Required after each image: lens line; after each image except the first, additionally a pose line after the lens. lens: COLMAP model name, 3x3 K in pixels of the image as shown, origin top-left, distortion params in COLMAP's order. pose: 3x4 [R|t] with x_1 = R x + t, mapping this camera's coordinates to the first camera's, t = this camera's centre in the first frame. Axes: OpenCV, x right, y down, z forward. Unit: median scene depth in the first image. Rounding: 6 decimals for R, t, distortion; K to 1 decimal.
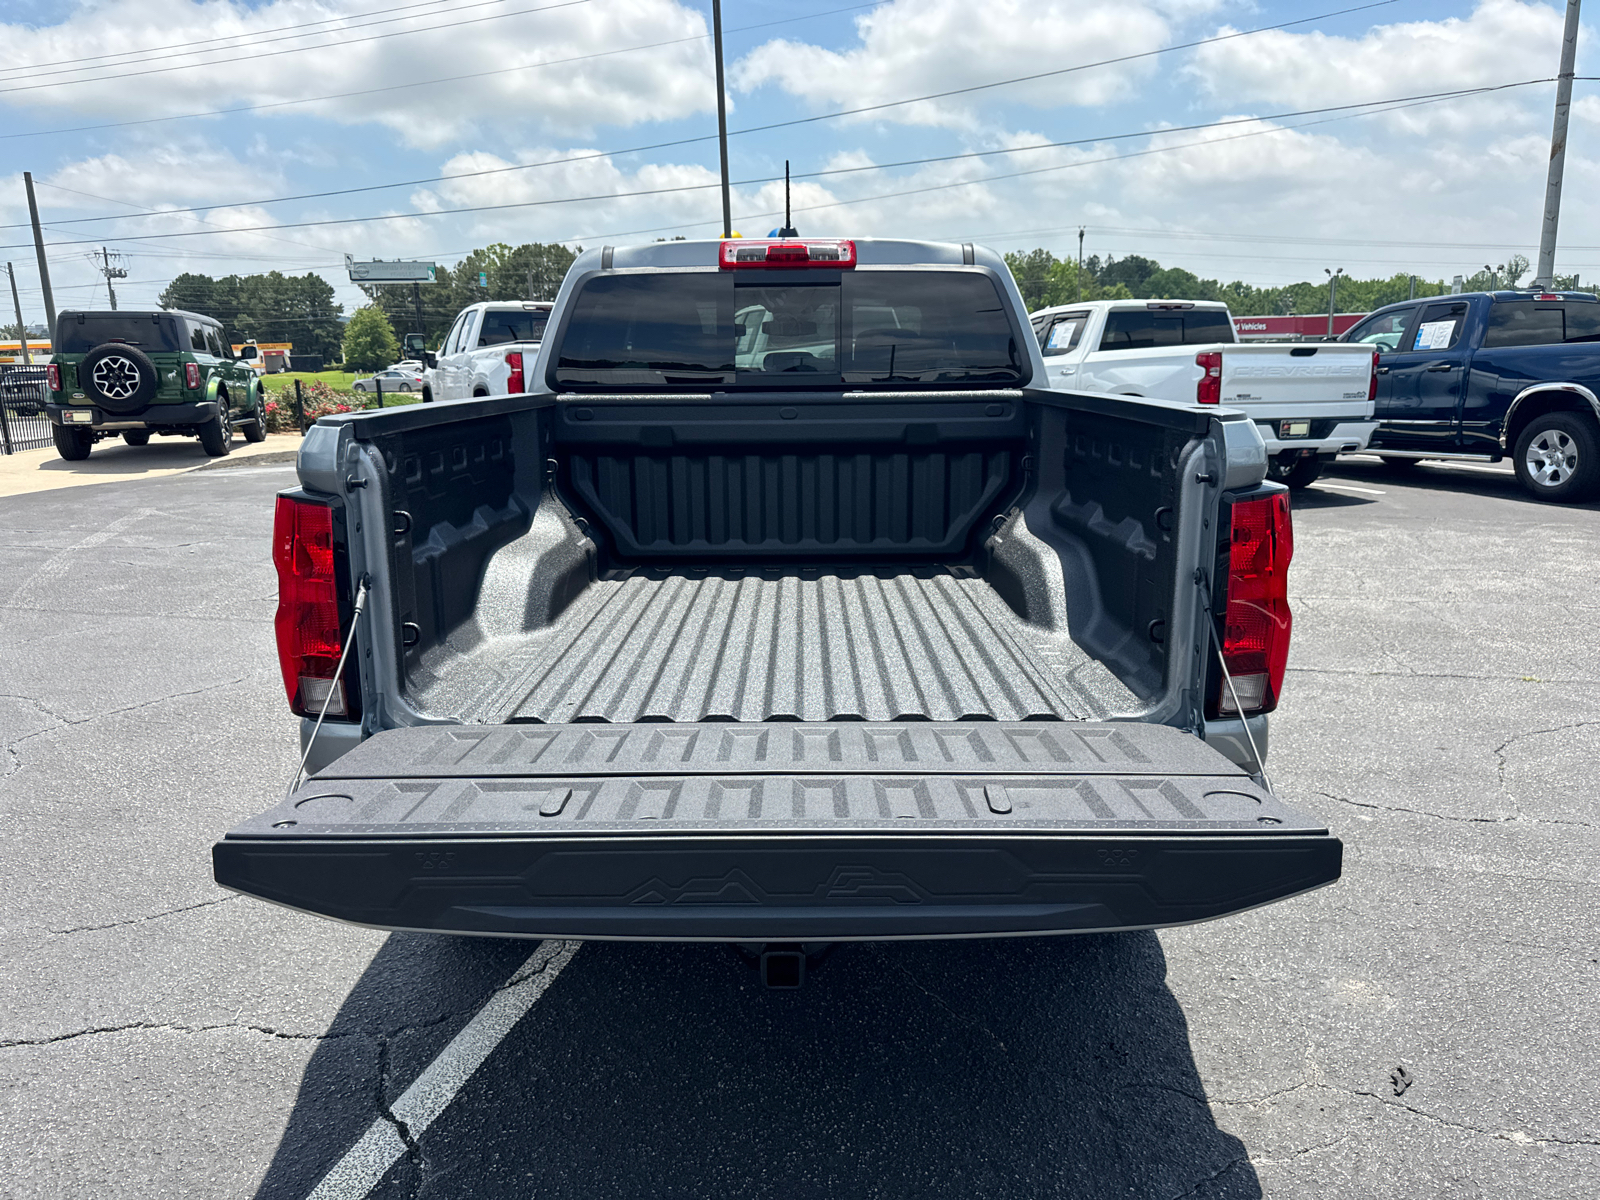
lens RADIAL K [[1189.1, 0, 784.6], [0, 1189.1, 600.1], [0, 0, 1]] dist [0.010629, -0.000478]
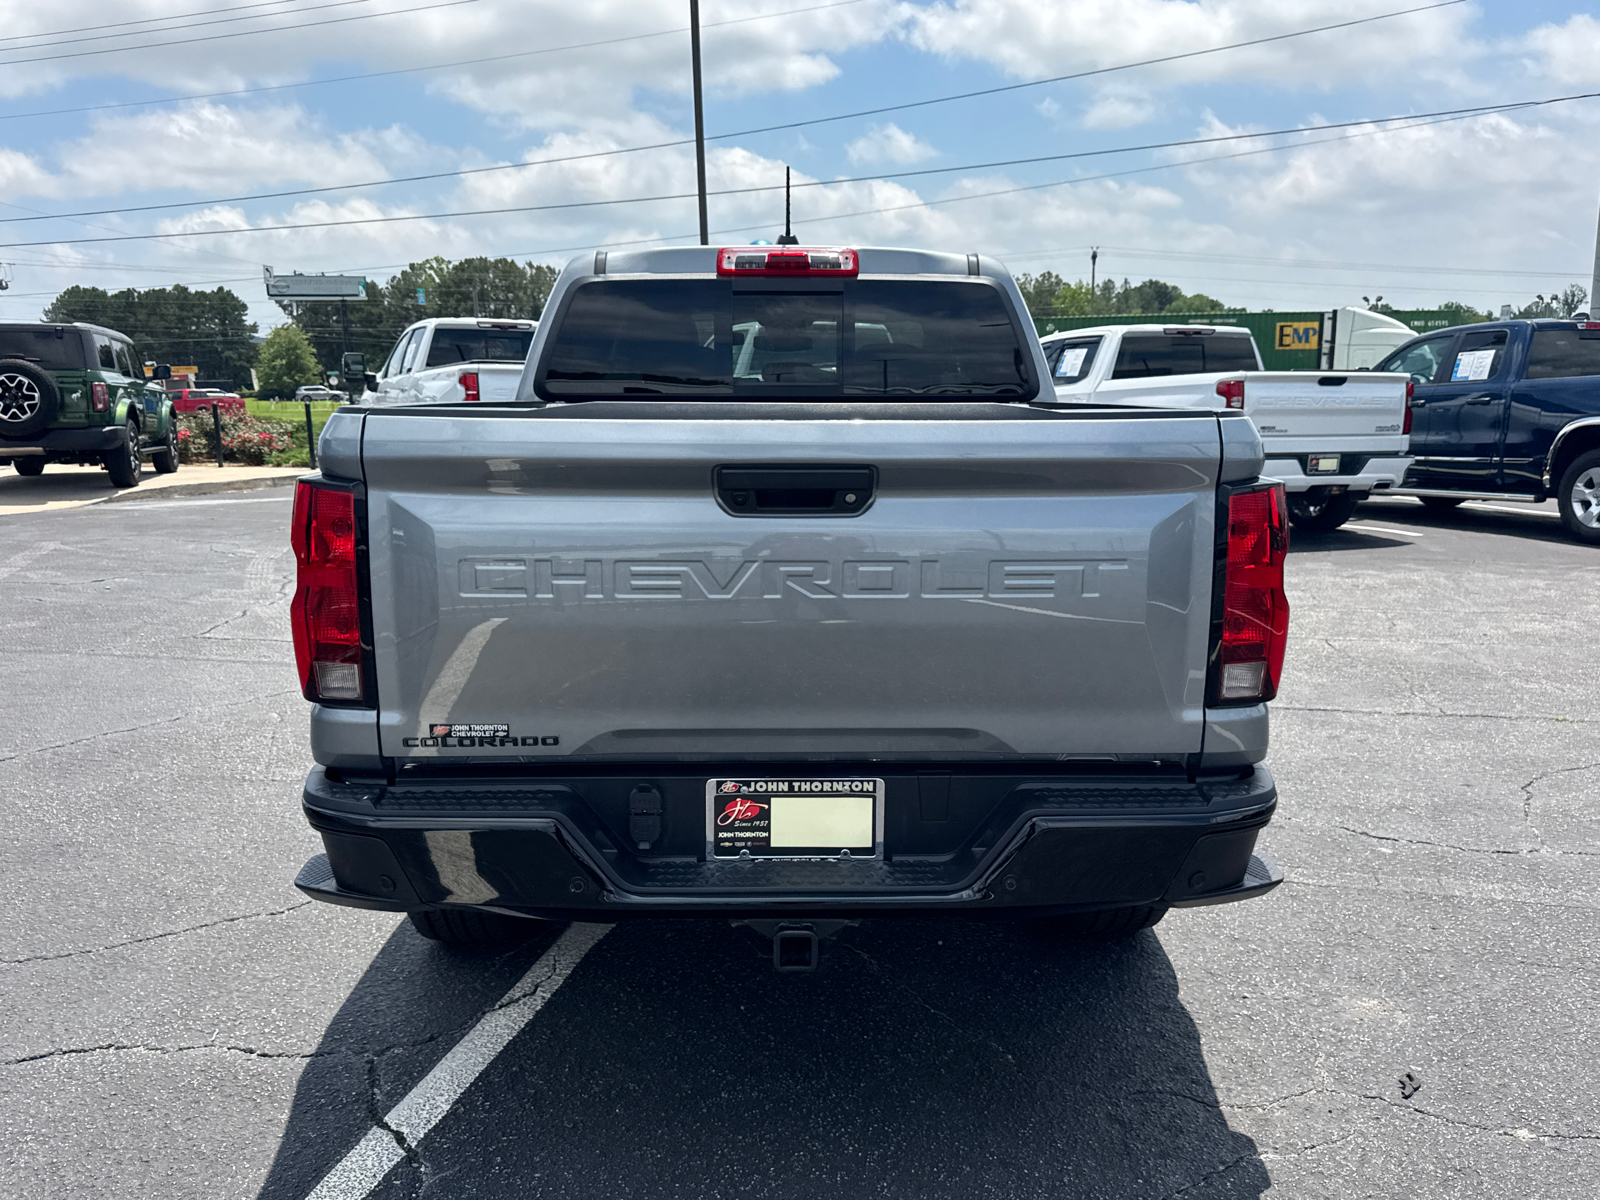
lens RADIAL K [[1363.8, 0, 798.1], [0, 1363.8, 609.7], [0, 0, 1]] dist [0.019607, -0.007546]
pose [[0.999552, 0.006301, 0.029243, -0.019359], [-0.005055, 0.999085, -0.042477, 0.038517], [-0.029483, 0.042310, 0.998669, -0.095841]]
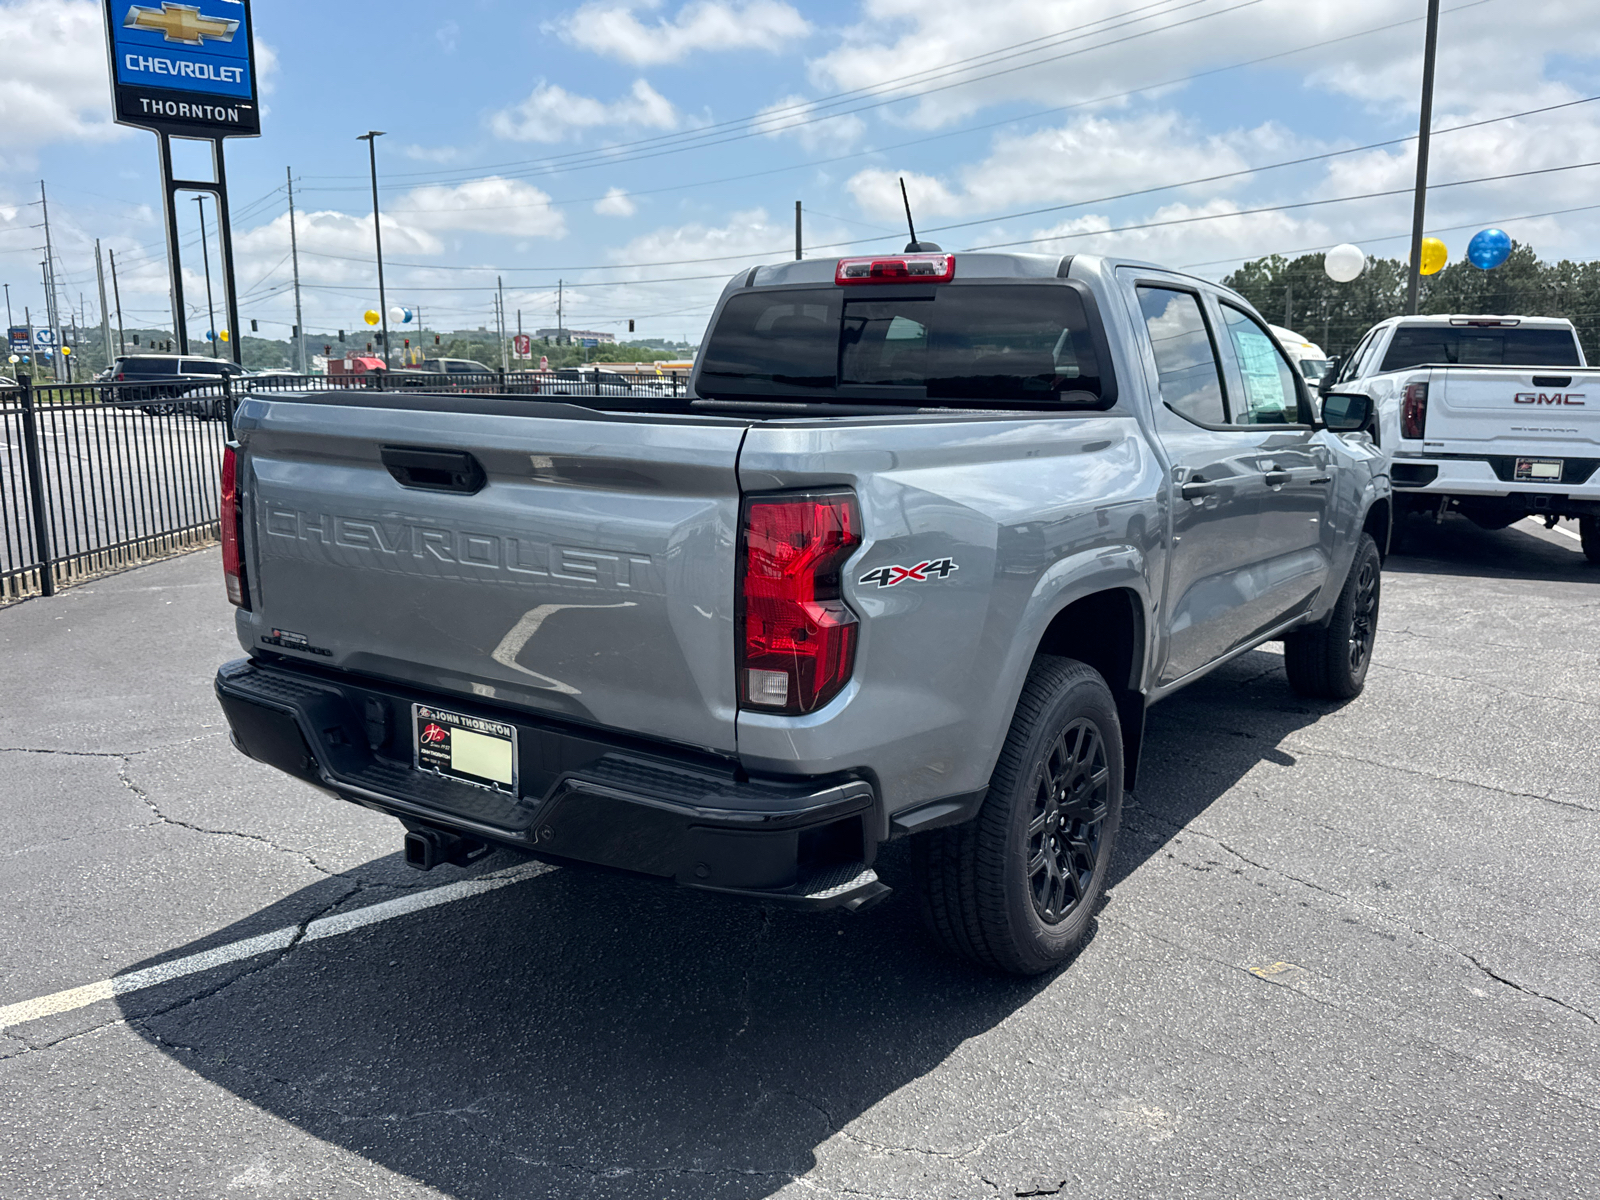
lens RADIAL K [[1363.8, 0, 798.1], [0, 1363.8, 609.7], [0, 0, 1]] dist [0.019607, -0.007546]
pose [[0.827247, 0.126387, -0.547439, 0.589031], [-0.147099, 0.989103, 0.006070, -0.000970], [0.542240, 0.075506, 0.836824, 0.010677]]
